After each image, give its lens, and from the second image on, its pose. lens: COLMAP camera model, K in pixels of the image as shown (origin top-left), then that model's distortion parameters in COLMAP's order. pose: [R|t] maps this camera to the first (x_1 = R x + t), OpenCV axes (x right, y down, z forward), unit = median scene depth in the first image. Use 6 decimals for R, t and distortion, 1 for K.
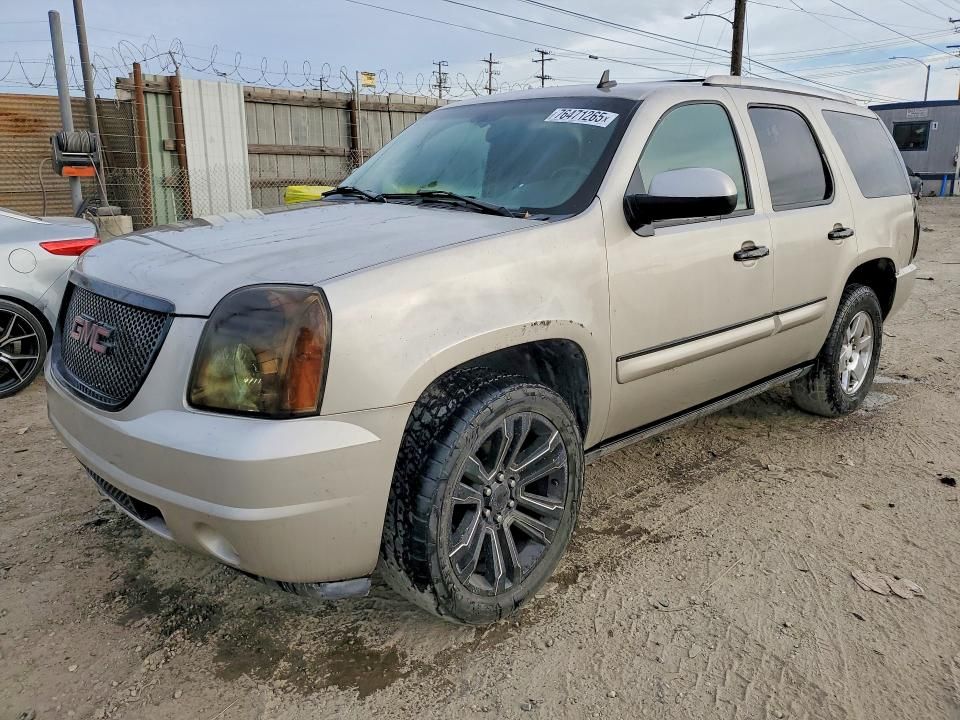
lens RADIAL K [[752.2, 0, 480.0], [0, 752.2, 360.0], [0, 0, 1]] dist [-0.001652, -0.005604]
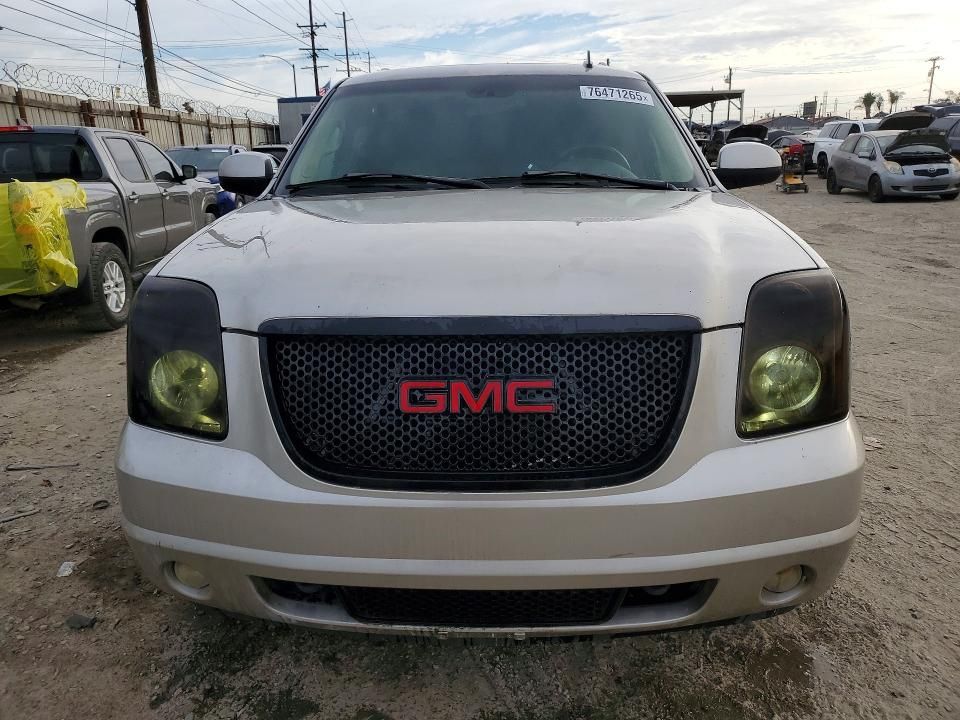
lens RADIAL K [[736.9, 0, 483.2], [0, 736.9, 360.0], [0, 0, 1]] dist [0.029093, -0.000609]
pose [[0.709996, -0.202256, 0.674536, -0.671554], [0.193053, 0.977073, 0.089769, -0.087924], [-0.677227, 0.066485, 0.732764, 0.365838]]
